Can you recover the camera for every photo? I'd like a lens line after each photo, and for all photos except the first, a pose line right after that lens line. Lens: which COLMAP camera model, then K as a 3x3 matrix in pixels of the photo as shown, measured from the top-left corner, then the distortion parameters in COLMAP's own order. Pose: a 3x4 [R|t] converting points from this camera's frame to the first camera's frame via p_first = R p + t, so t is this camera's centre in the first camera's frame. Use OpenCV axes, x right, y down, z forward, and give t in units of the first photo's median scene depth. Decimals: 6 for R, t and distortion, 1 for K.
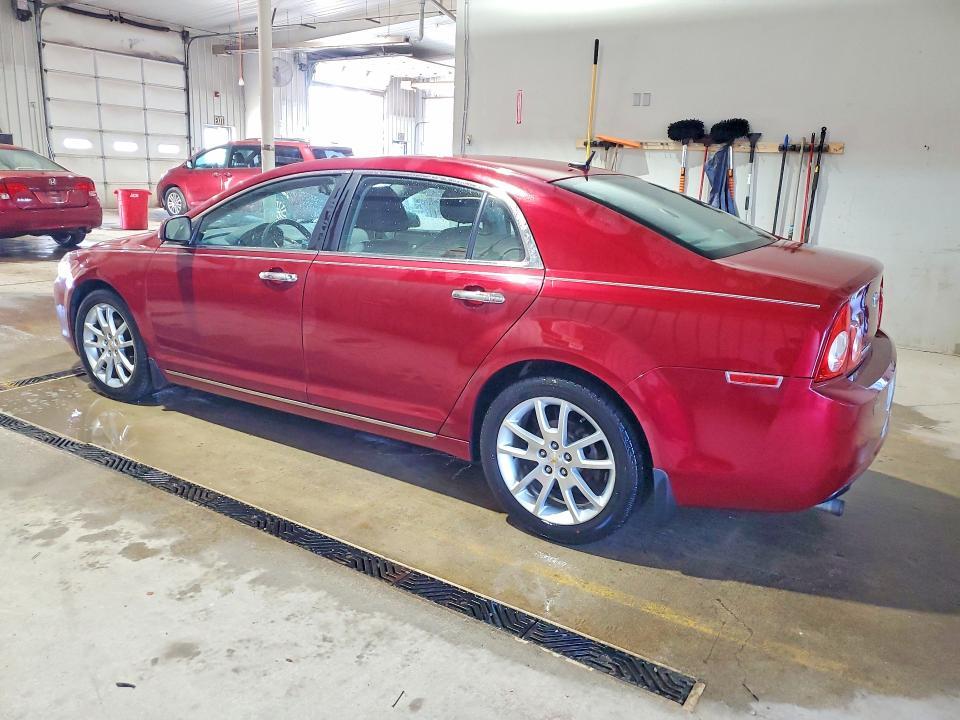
lens RADIAL K [[670.5, 0, 480.0], [0, 670.5, 360.0], [0, 0, 1]] dist [0.006809, 0.004323]
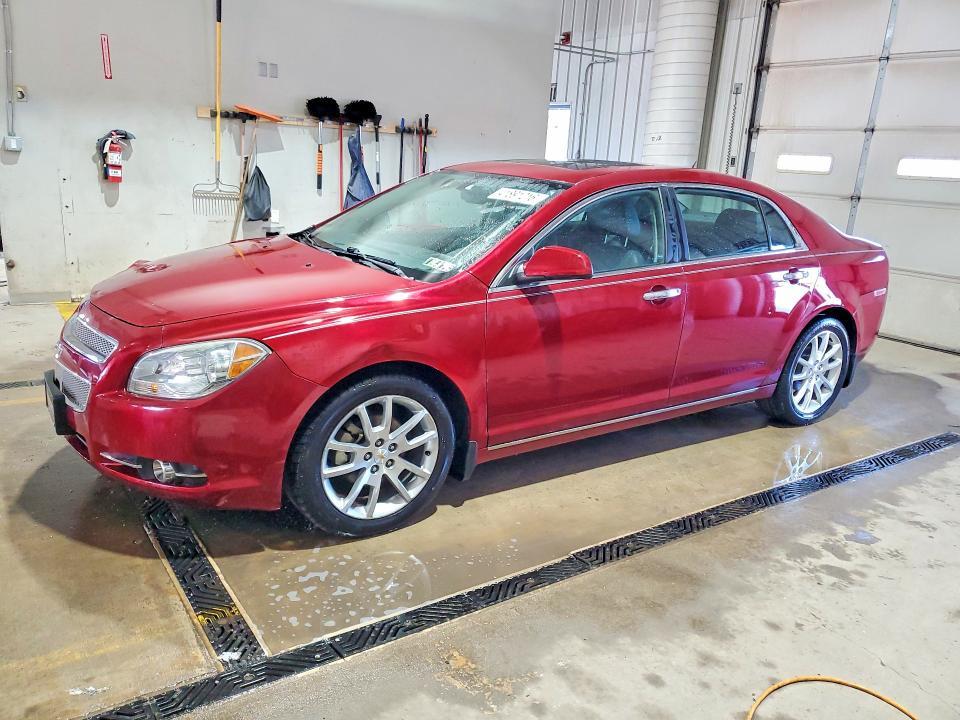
lens RADIAL K [[741.8, 0, 479.7], [0, 741.8, 322.1], [0, 0, 1]] dist [0.149103, -0.068647]
pose [[0.420806, -0.216482, 0.880942, -0.748498], [0.216655, 0.966989, 0.134136, -0.153555], [-0.880899, 0.134415, 0.453817, 0.377131]]
